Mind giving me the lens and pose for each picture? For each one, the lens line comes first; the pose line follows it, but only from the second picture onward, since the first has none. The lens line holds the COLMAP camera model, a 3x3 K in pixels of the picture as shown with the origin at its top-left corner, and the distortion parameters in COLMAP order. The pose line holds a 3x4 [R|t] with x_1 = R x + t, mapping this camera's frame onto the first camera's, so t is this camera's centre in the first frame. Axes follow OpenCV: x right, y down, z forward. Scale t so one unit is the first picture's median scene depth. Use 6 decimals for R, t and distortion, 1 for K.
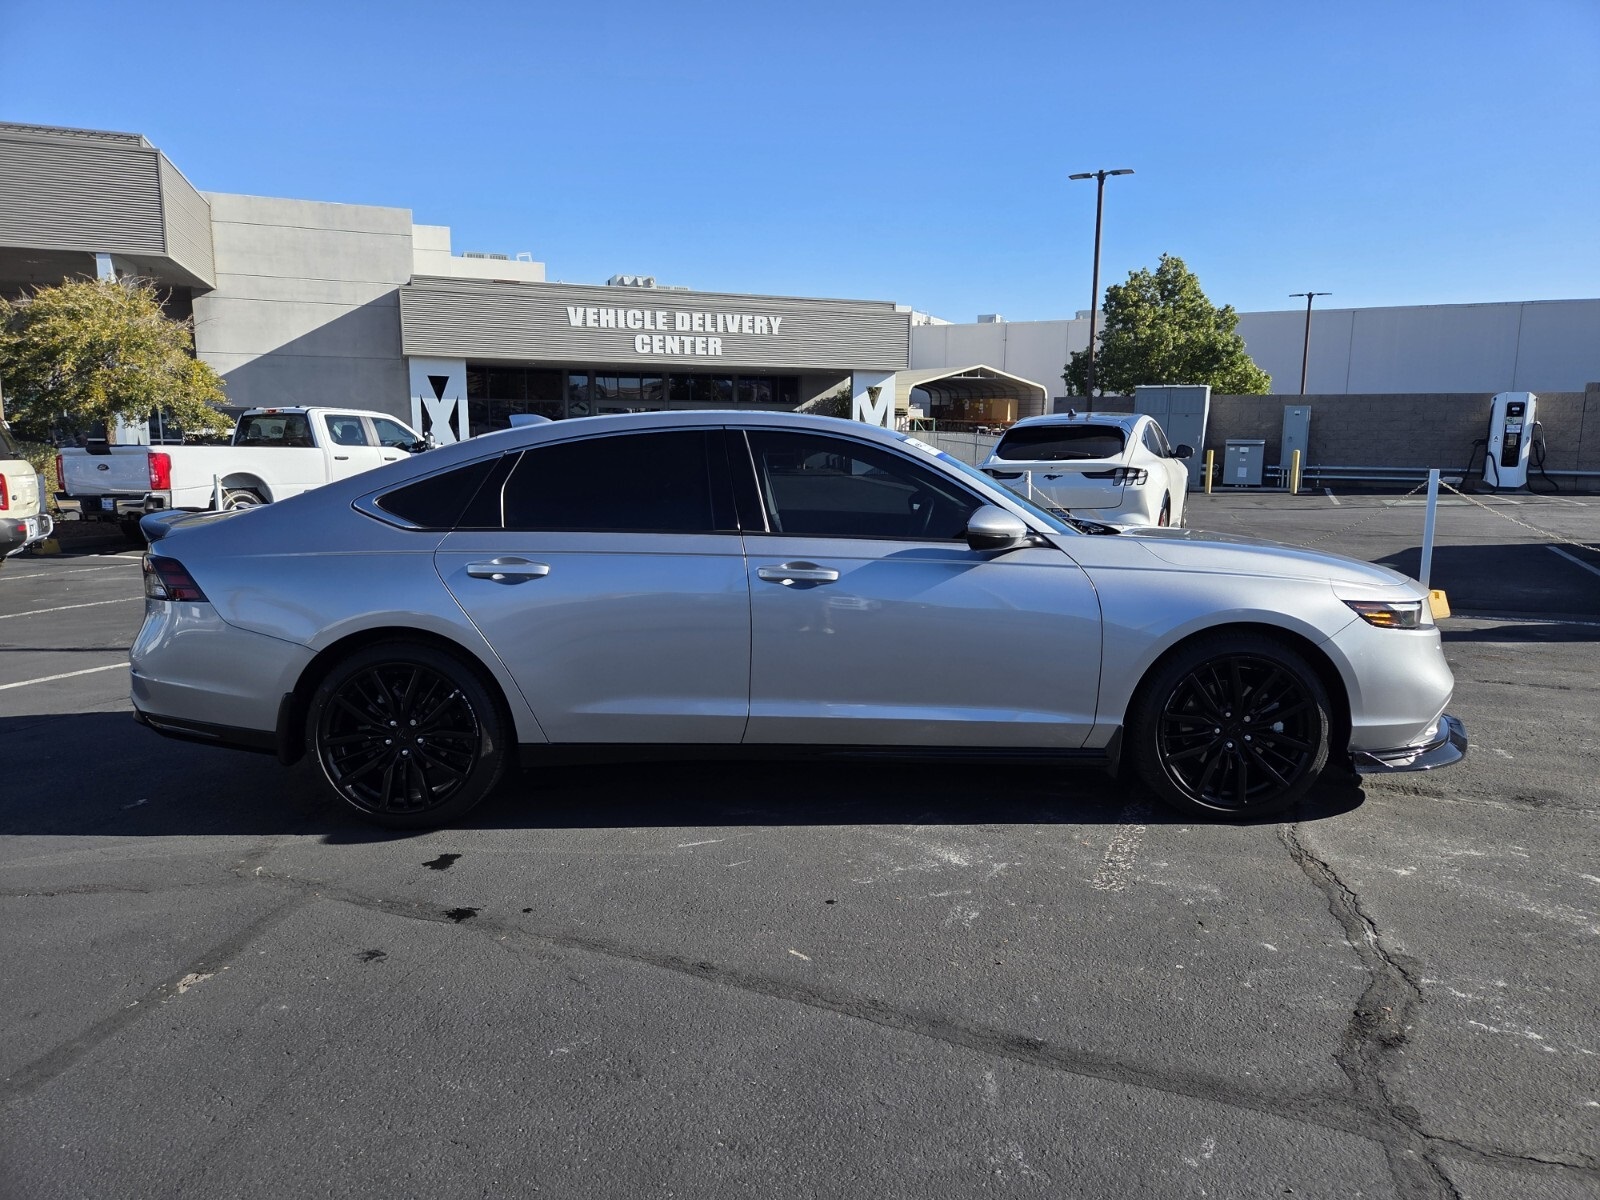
lens RADIAL K [[1091.7, 0, 809.1], [0, 1091.7, 596.7], [0, 0, 1]] dist [0.080850, -0.073496]
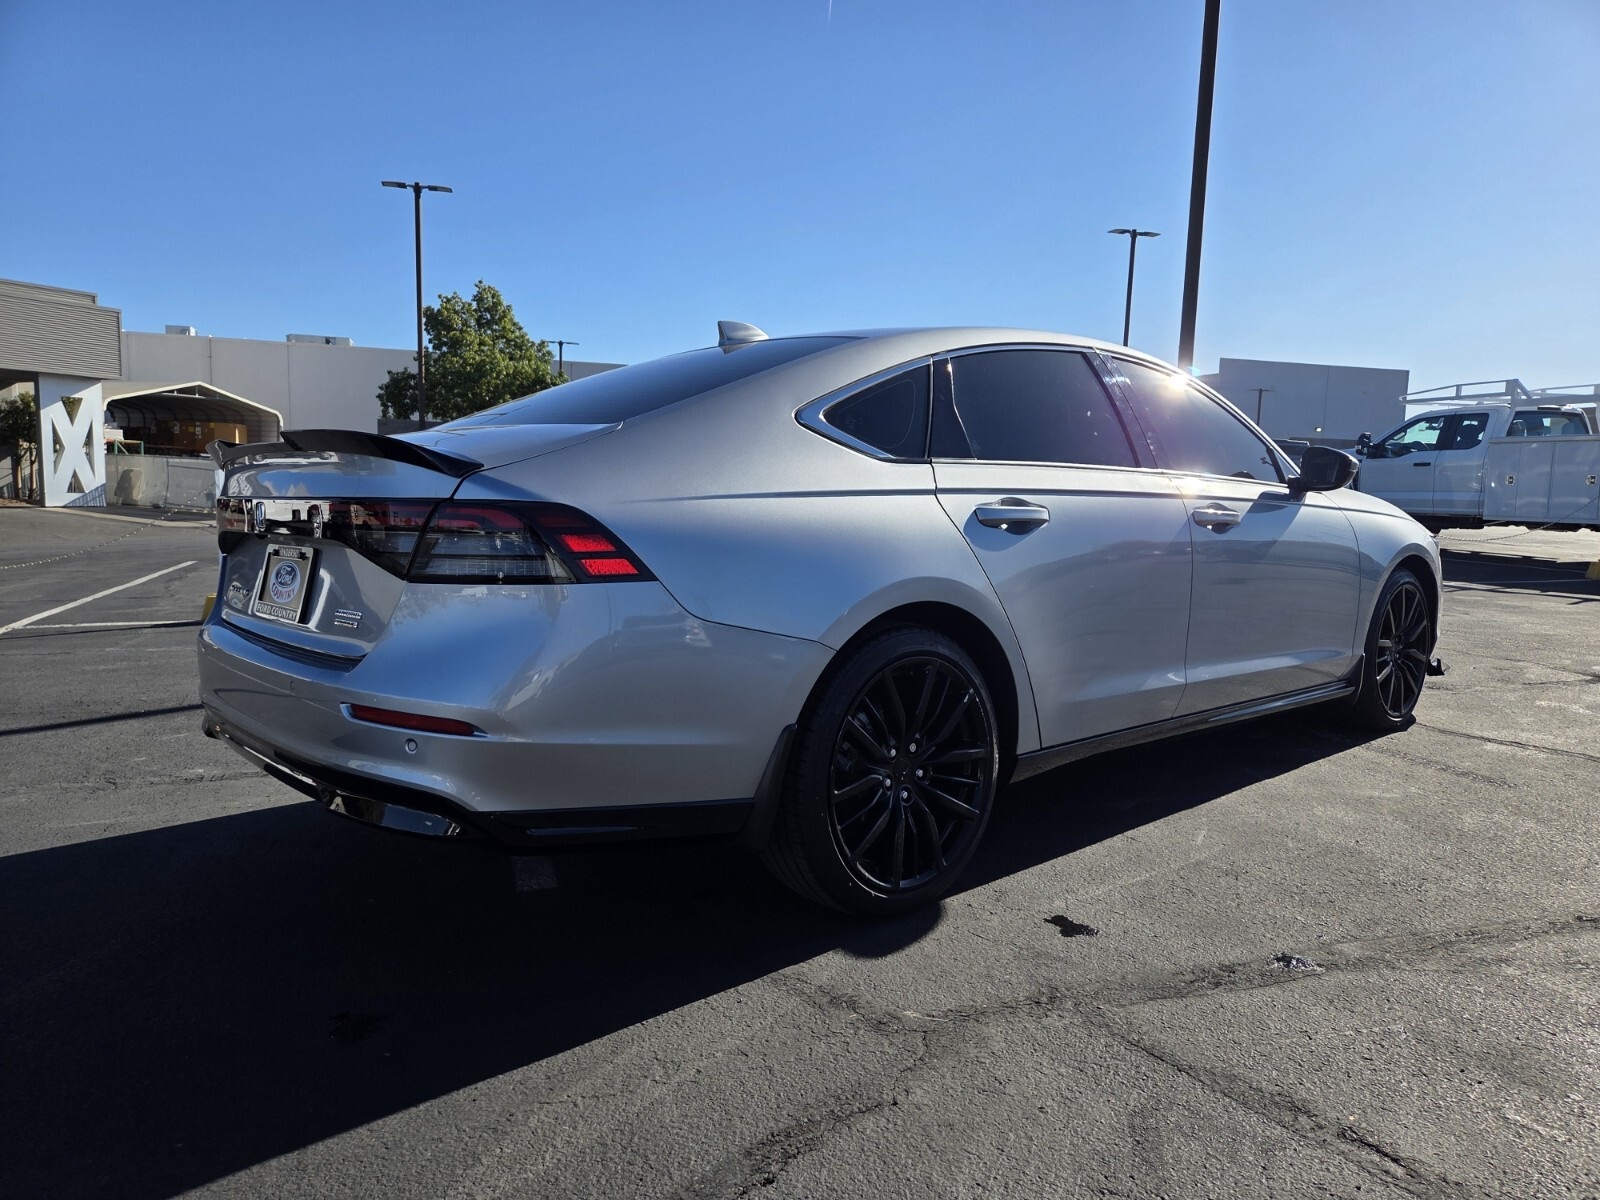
lens RADIAL K [[1091.7, 0, 809.1], [0, 1091.7, 596.7], [0, 0, 1]] dist [0.080850, -0.073496]
pose [[0.737486, -0.056554, 0.672990, -0.142269], [0.084266, 0.996406, -0.008609, 0.003994], [-0.670085, 0.063059, 0.739601, 0.092266]]
